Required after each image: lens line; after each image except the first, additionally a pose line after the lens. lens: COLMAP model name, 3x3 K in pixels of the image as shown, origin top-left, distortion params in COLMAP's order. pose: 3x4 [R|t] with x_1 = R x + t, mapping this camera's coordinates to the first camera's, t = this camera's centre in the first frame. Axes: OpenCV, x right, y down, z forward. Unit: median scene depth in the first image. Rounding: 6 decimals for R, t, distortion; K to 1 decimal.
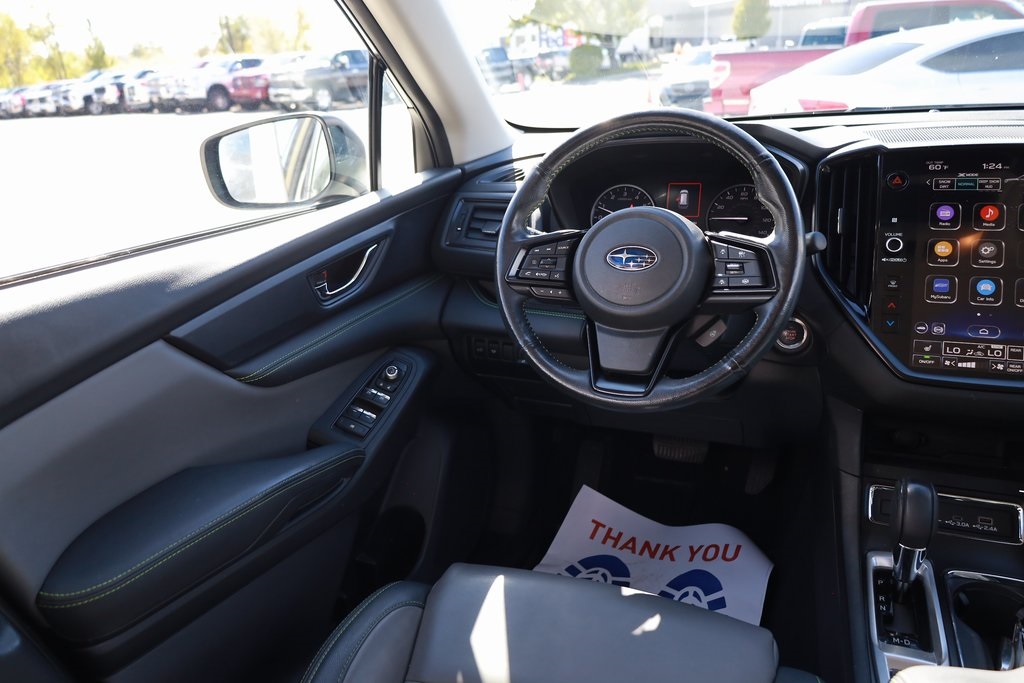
lens RADIAL K [[704.3, 0, 511.3], [0, 704.3, 347.2], [0, 0, 1]] dist [-0.000917, -0.008367]
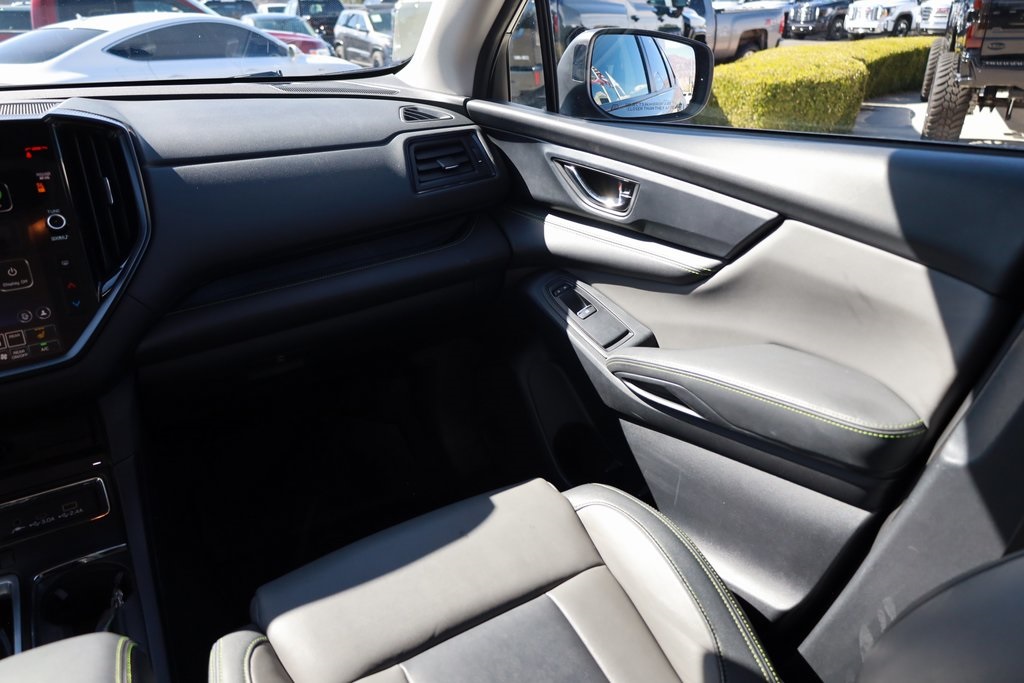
lens RADIAL K [[704.3, 0, 515.0], [0, 704.3, 348.1], [0, 0, 1]] dist [-0.000917, -0.008367]
pose [[0.592418, -0.290778, 0.751325, 0.369524], [0.280406, 0.948703, 0.146068, 0.067647], [-0.755257, 0.124143, 0.643565, -0.130010]]
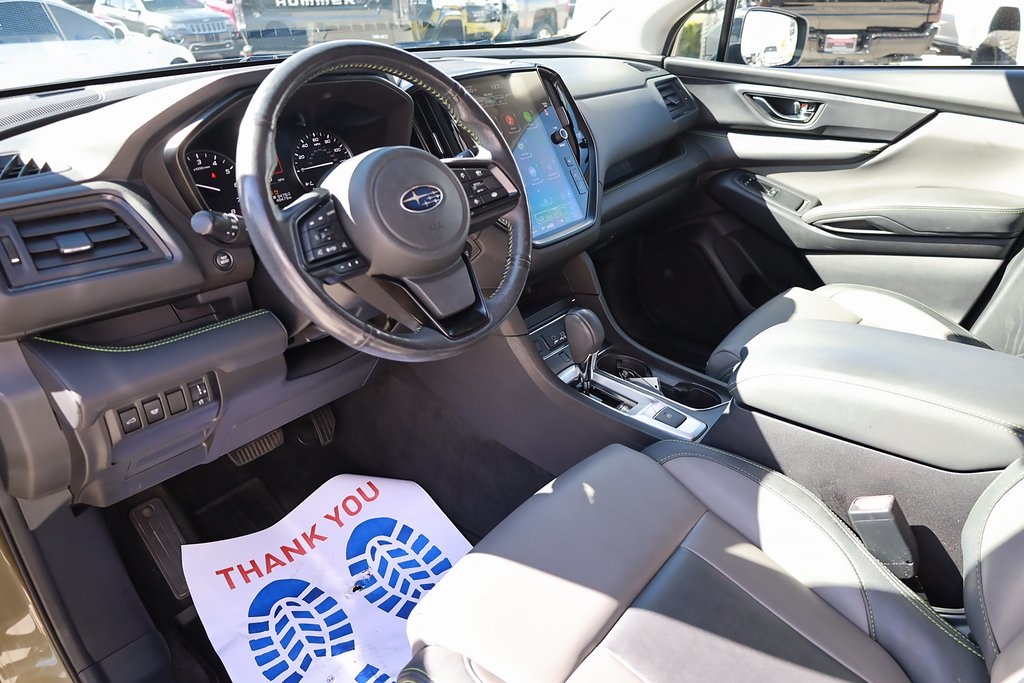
lens RADIAL K [[704.3, 0, 507.7], [0, 704.3, 349.3], [0, 0, 1]] dist [-0.000917, -0.008367]
pose [[0.309370, -0.372543, 0.874930, -0.675390], [0.346606, 0.900949, 0.261064, -0.143683], [-0.885525, 0.222491, 0.407852, 0.519305]]
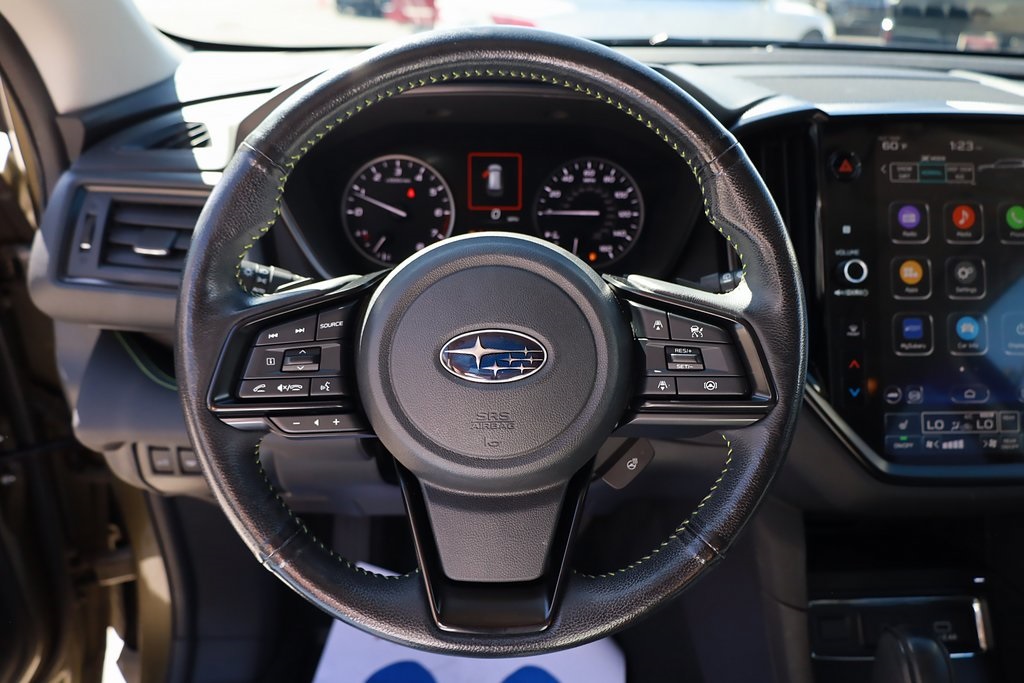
lens RADIAL K [[704.3, 0, 513.9], [0, 704.3, 343.3], [0, 0, 1]] dist [-0.000917, -0.008367]
pose [[0.908636, -0.121463, 0.399534, -0.005488], [0.077224, 0.989136, 0.125083, -0.183081], [-0.410387, -0.082801, 0.908145, 0.532307]]
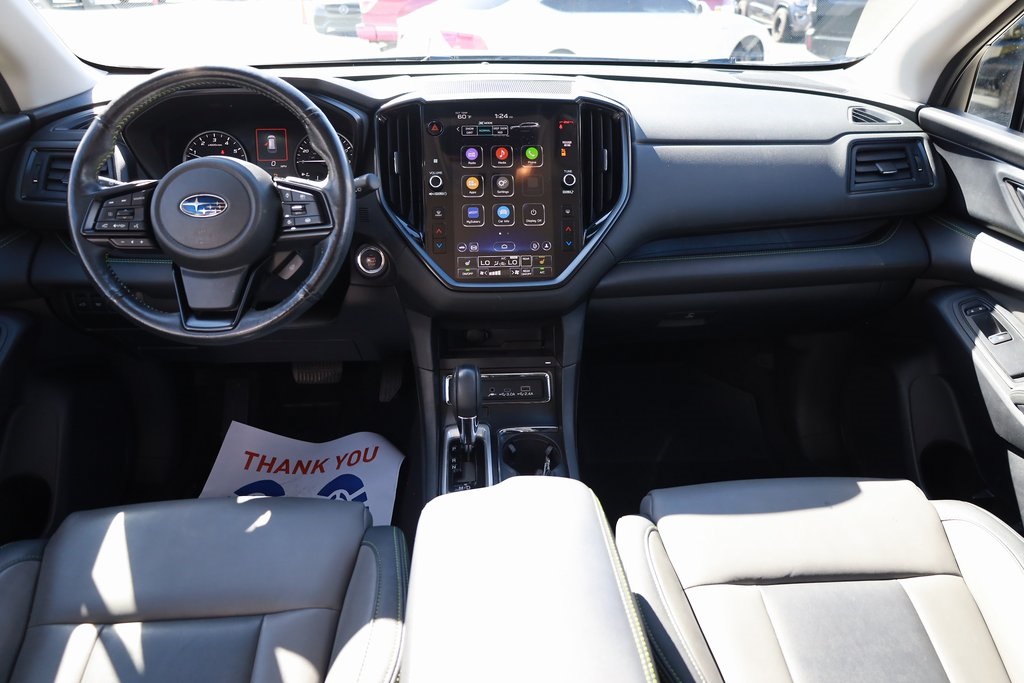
lens RADIAL K [[704.3, 0, 517.2], [0, 704.3, 346.6], [0, 0, 1]] dist [-0.000917, -0.008367]
pose [[0.903650, -0.139300, 0.404985, 0.130708], [0.099741, 0.988074, 0.117308, 0.009996], [-0.416496, -0.065612, 0.906767, -0.199271]]
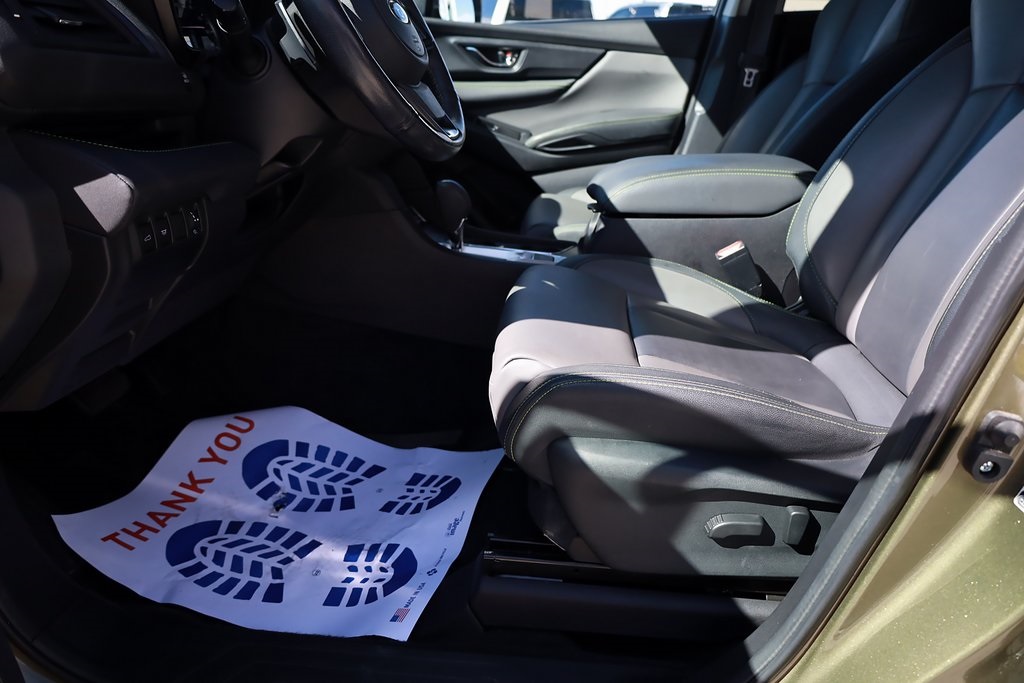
lens RADIAL K [[704.3, 0, 518.9], [0, 704.3, 346.3], [0, 0, 1]] dist [-0.000917, -0.008367]
pose [[-0.283595, -0.307583, 0.908277, -0.917240], [0.355133, 0.846130, 0.397422, -0.056738], [-0.890761, 0.435266, -0.130725, 1.109984]]
